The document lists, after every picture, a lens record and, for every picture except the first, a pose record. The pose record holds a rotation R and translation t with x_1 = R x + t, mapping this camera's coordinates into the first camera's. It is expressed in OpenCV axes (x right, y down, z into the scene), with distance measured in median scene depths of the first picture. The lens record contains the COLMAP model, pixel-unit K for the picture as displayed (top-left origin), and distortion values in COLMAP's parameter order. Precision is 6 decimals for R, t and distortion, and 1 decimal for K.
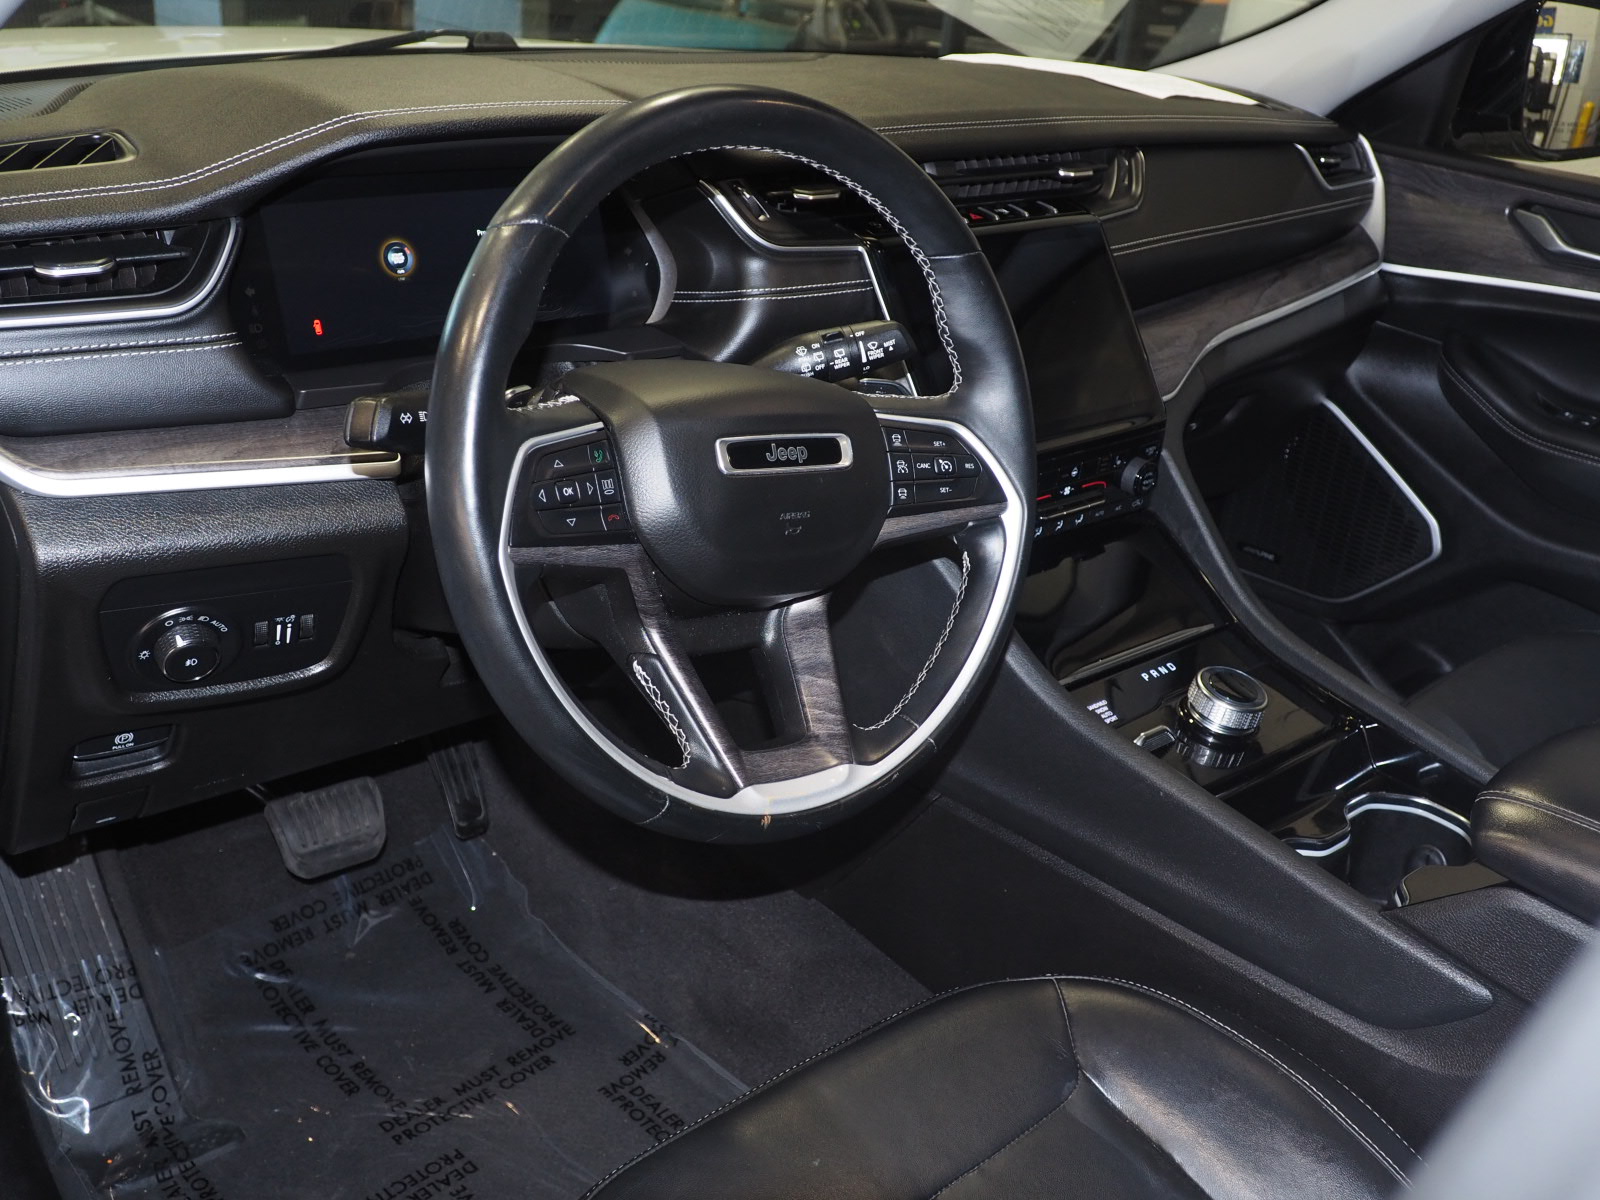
lens RADIAL K [[1641.8, 0, 804.8], [0, 1641.8, 605.7], [0, 0, 1]] dist [0.028228, 0.000000]
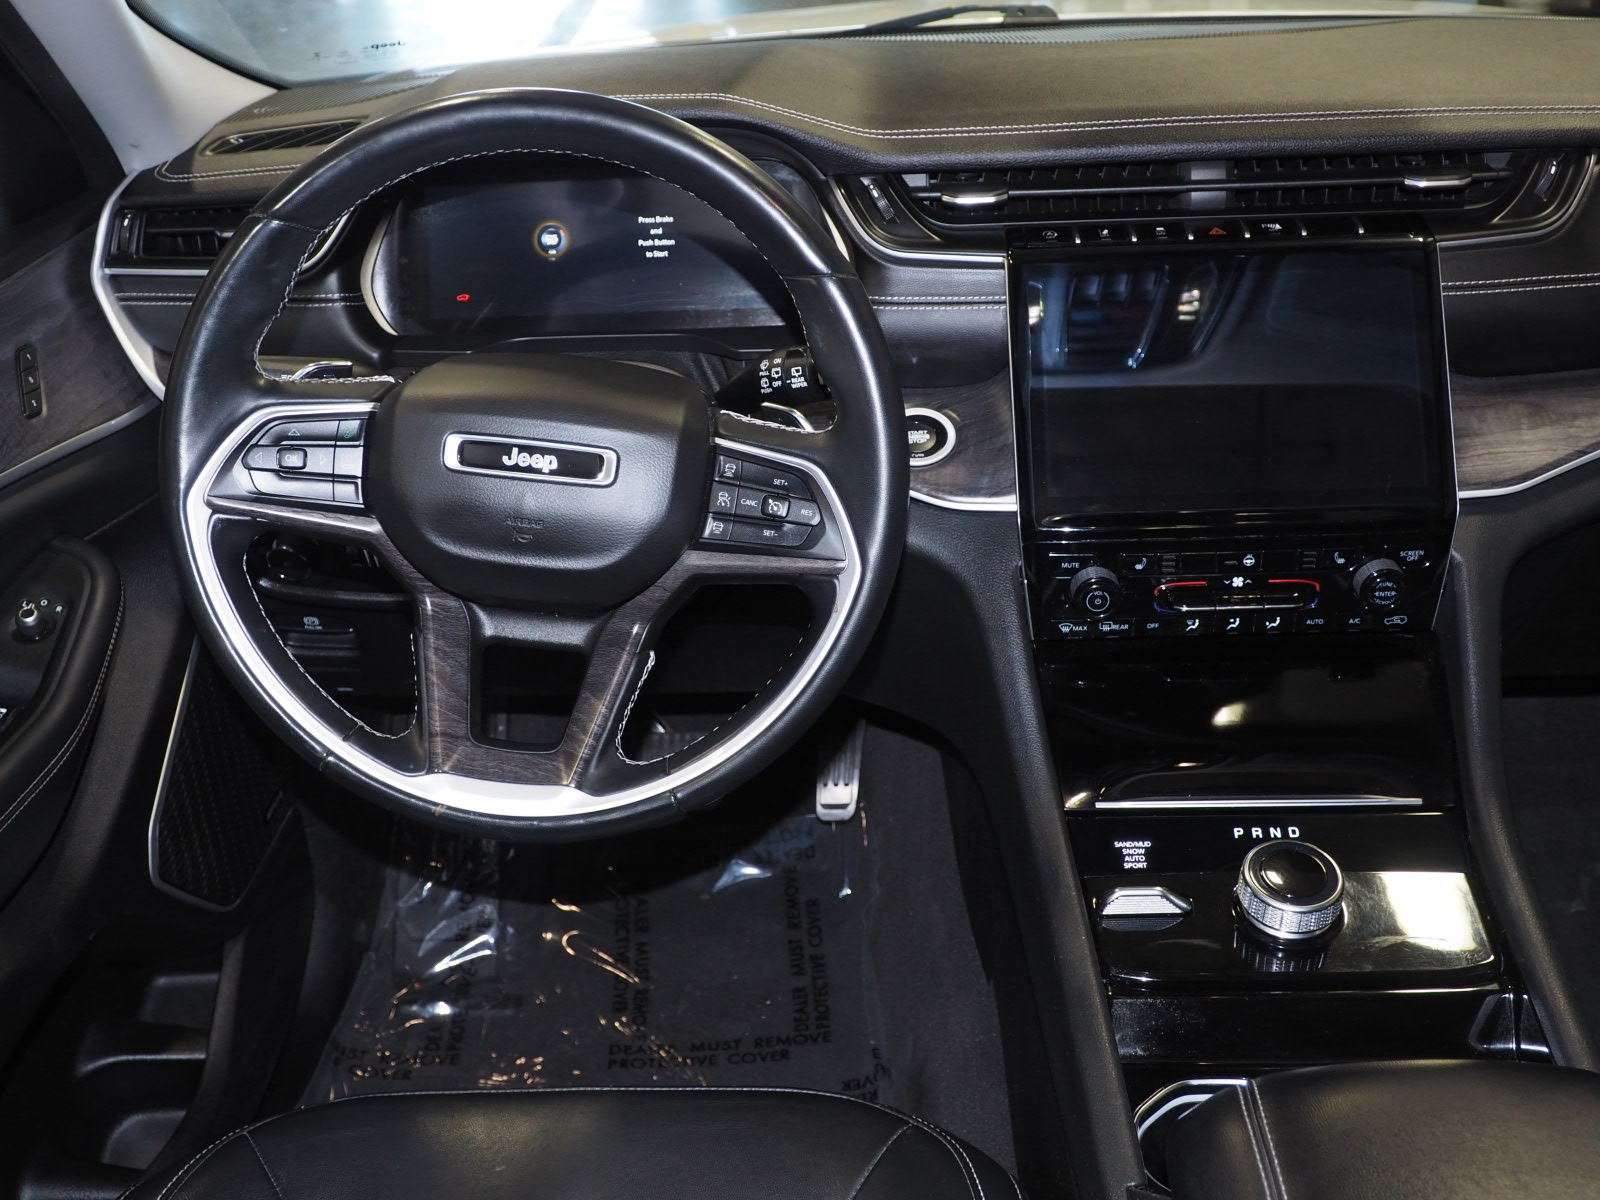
lens RADIAL K [[1796.7, 0, 790.4], [0, 1796.7, 613.1], [0, 0, 1]] dist [-0.003076, 0.000000]
pose [[0.715059, 0.202611, -0.669058, 0.675869], [-0.194883, 0.976911, 0.087555, -0.102498], [0.671350, 0.067781, 0.738035, 0.248079]]
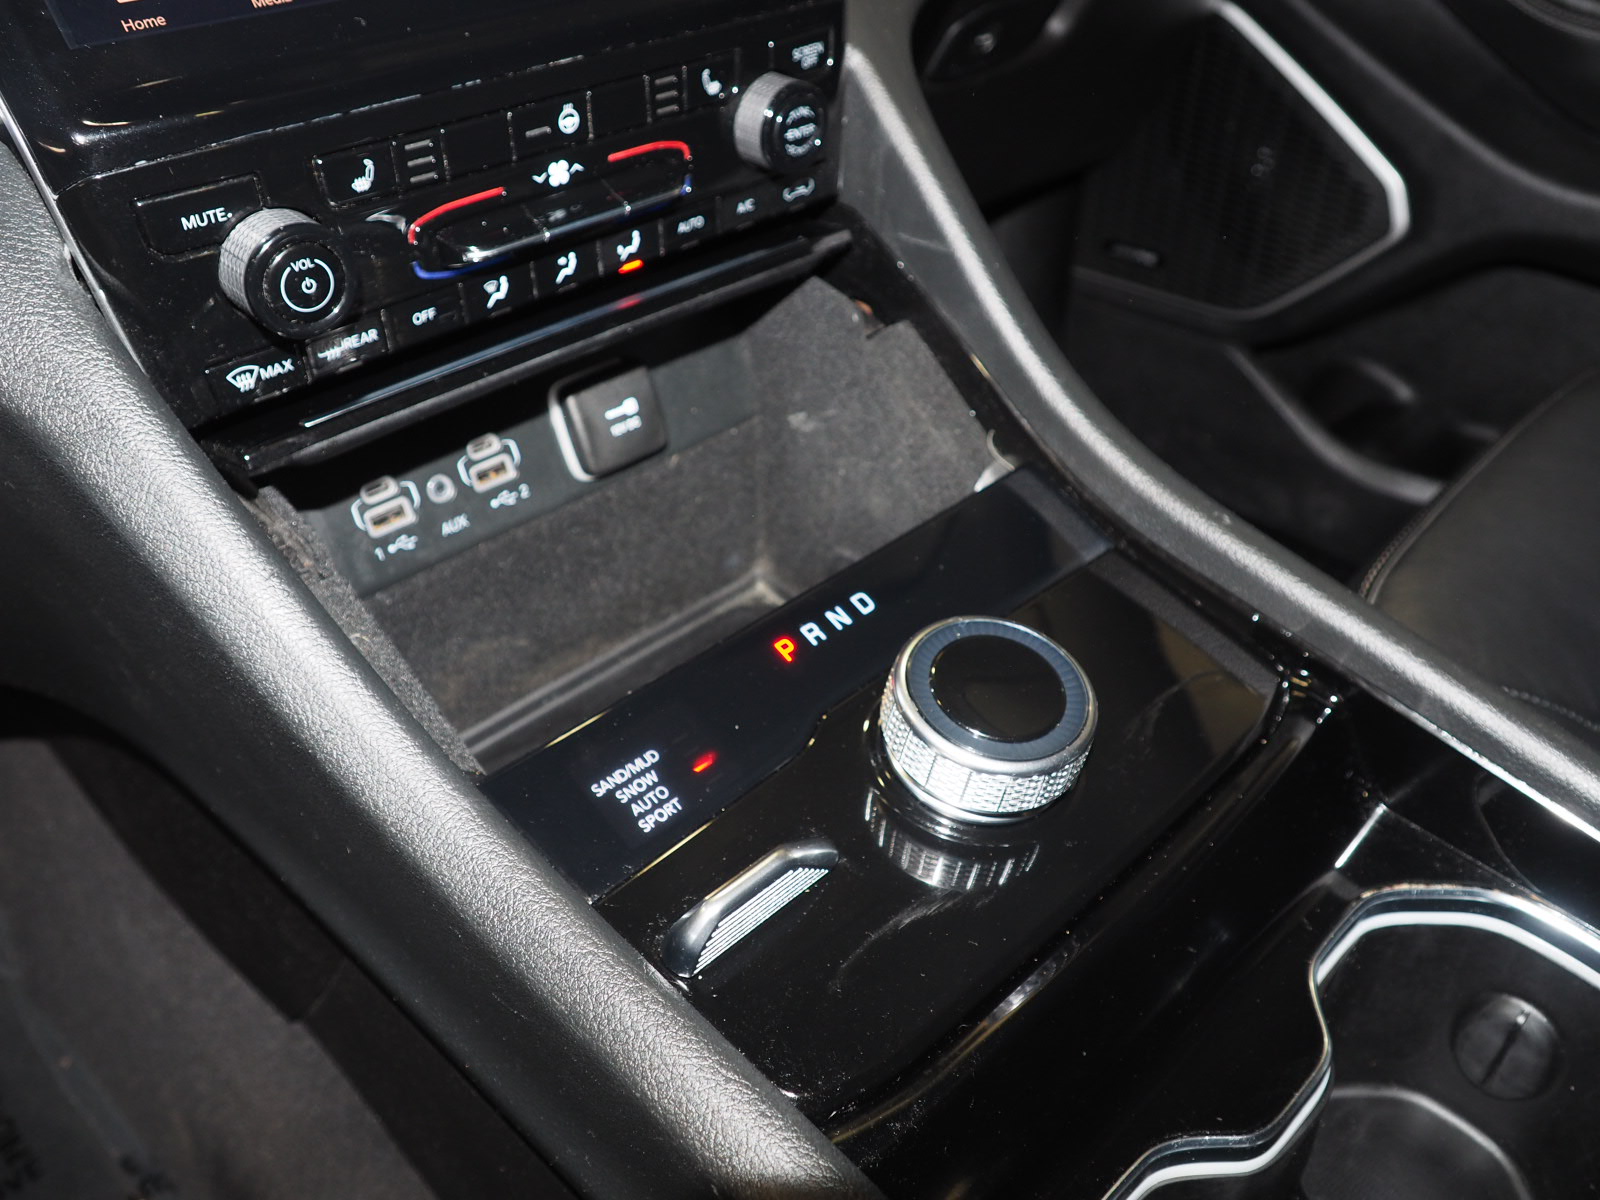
lens RADIAL K [[1247.0, 0, 792.3], [0, 1247.0, 590.4], [0, 0, 1]] dist [-0.011273, -0.000666]
pose [[0.994622, -0.094178, -0.043107, 0.249276], [0.101240, 0.971867, 0.212664, -0.036508], [0.021866, -0.215884, 0.976174, 0.800827]]
